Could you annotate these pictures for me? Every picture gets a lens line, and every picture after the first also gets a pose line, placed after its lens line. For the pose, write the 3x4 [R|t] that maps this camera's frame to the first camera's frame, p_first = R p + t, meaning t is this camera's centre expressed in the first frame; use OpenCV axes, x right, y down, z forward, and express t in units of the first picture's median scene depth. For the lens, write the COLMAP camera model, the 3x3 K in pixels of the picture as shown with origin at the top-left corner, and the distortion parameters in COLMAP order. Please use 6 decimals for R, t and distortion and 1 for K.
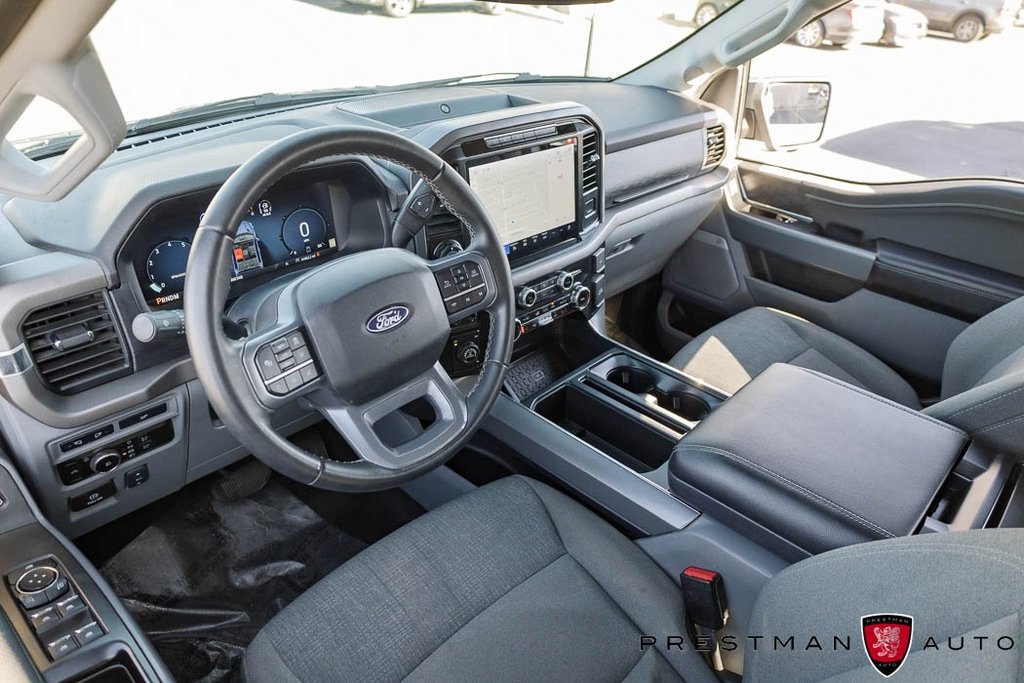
lens RADIAL K [[668.7, 0, 513.8], [0, 668.7, 342.1], [0, 0, 1]] dist [0.009887, 0.001425]
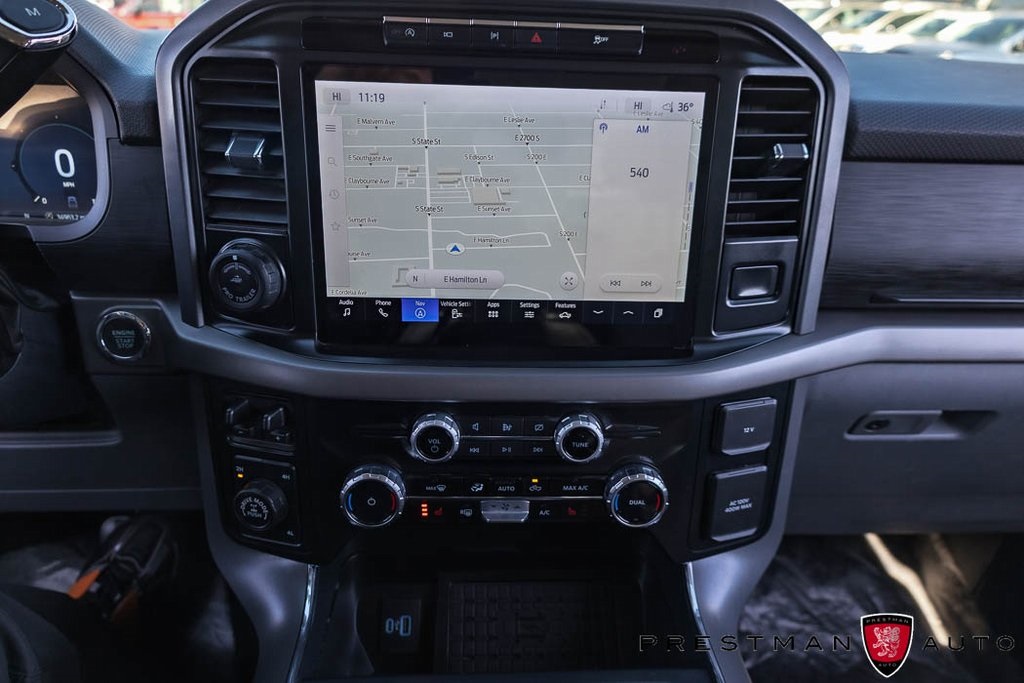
lens RADIAL K [[668.7, 0, 510.3], [0, 668.7, 336.6], [0, 0, 1]] dist [0.009887, 0.001425]
pose [[0.733898, 0.265098, -0.625393, 0.261571], [-0.348424, 0.937265, -0.011577, -0.122950], [0.583090, 0.226399, 0.780224, 0.643607]]
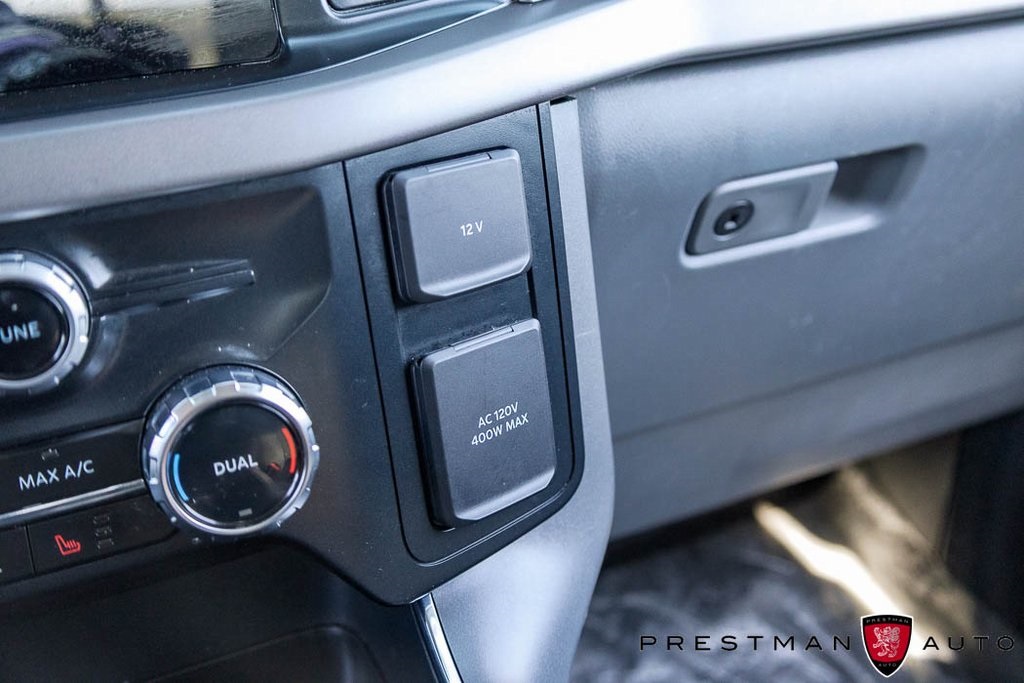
lens RADIAL K [[1052.2, 0, 503.3], [0, 1052.2, 334.1], [0, 0, 1]] dist [0.037141, 0.000000]
pose [[0.927250, 0.038307, -0.372479, 0.236687], [-0.094036, 0.986696, -0.132617, -0.067574], [0.362443, 0.157996, 0.918516, 0.813086]]
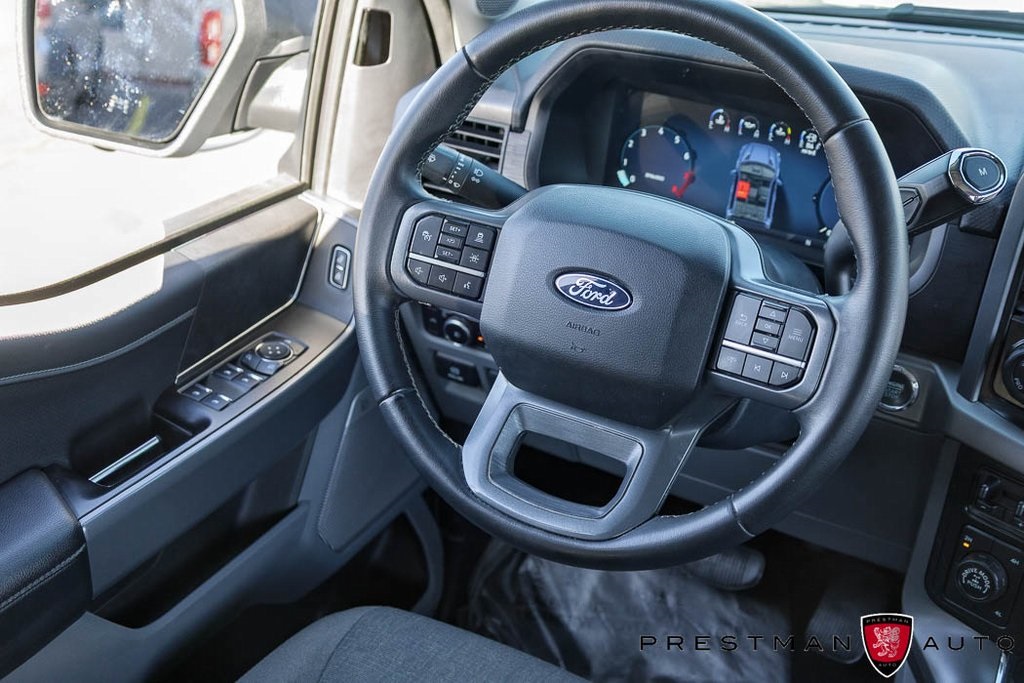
lens RADIAL K [[1223.6, 0, 519.5], [0, 1223.6, 336.9], [0, 0, 1]] dist [0.027345, 0.000000]
pose [[0.264026, 0.421787, -0.867402, 0.450816], [-0.532983, 0.813337, 0.233264, -0.130356], [0.803878, 0.400723, 0.439548, 0.272921]]
